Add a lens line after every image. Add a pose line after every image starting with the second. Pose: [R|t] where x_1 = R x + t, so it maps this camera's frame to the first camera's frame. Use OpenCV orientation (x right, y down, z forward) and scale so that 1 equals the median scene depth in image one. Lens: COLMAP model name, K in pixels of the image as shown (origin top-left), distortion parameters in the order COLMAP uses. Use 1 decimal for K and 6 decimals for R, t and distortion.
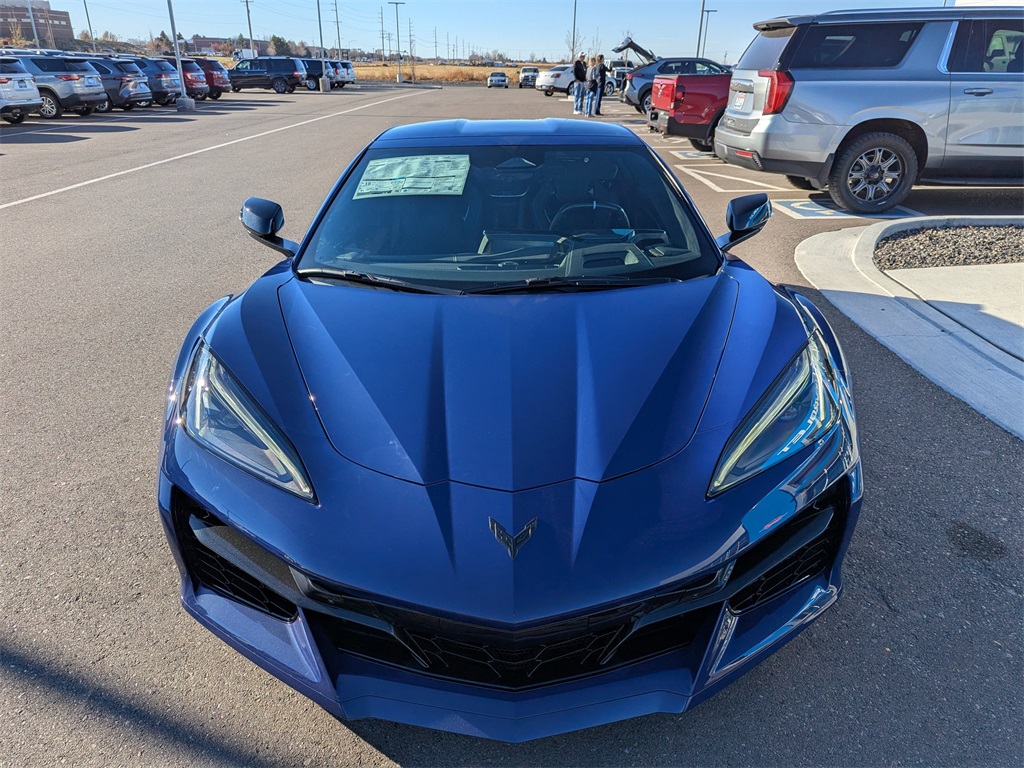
lens RADIAL K [[733.1, 0, 516.1], [0, 733.1, 386.2], [0, 0, 1]] dist [0.044766, -0.030177]
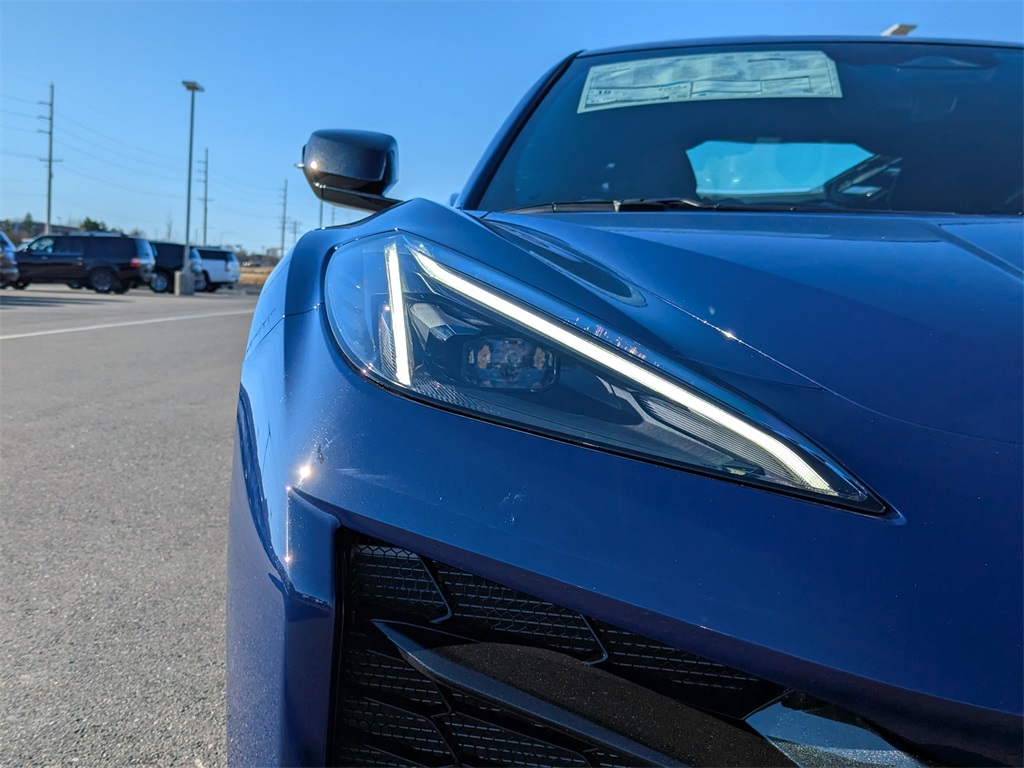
lens RADIAL K [[1458.9, 0, 512.0], [0, 1458.9, 384.0], [0, 0, 1]] dist [0.017345, 0.018312]
pose [[0.999301, 0.037352, 0.001230, -0.097258], [-0.034739, 0.940507, -0.337993, 0.071949], [-0.013781, 0.337714, 0.941148, 0.093070]]
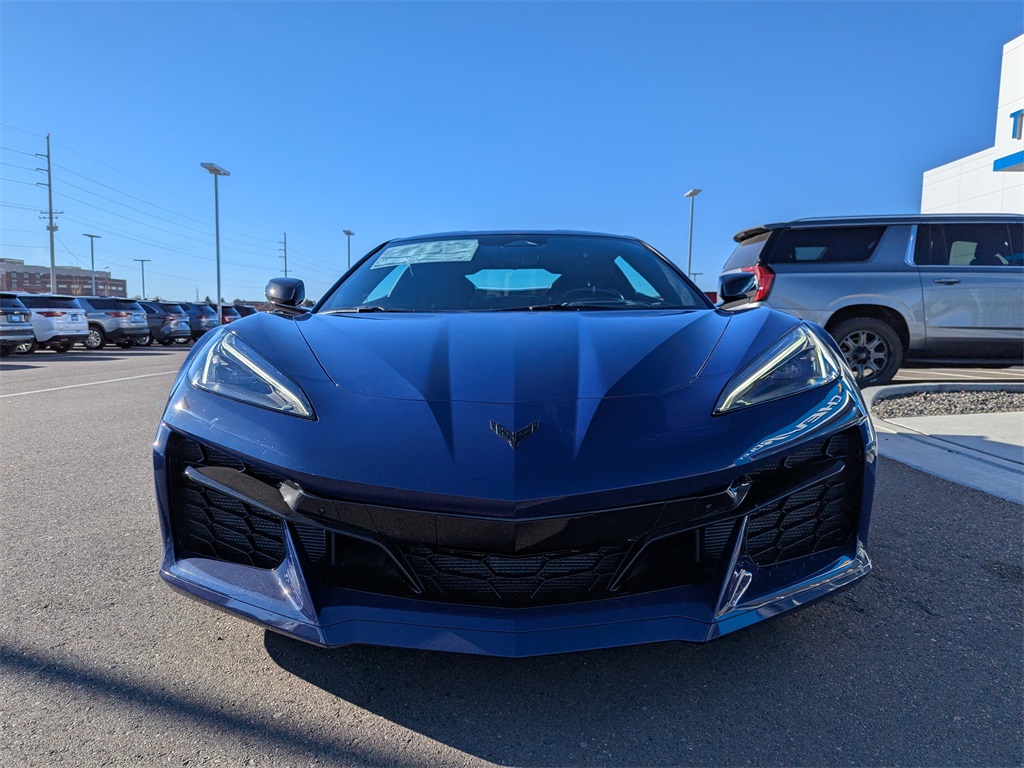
lens RADIAL K [[726.2, 0, 512.5], [0, 726.2, 391.3], [0, 0, 1]] dist [0.080656, -0.079792]
pose [[0.999889, 0.000503, -0.014873, 0.001682], [-0.005162, 0.949088, -0.314969, 0.097146], [0.013958, 0.315011, 0.948986, 0.014001]]
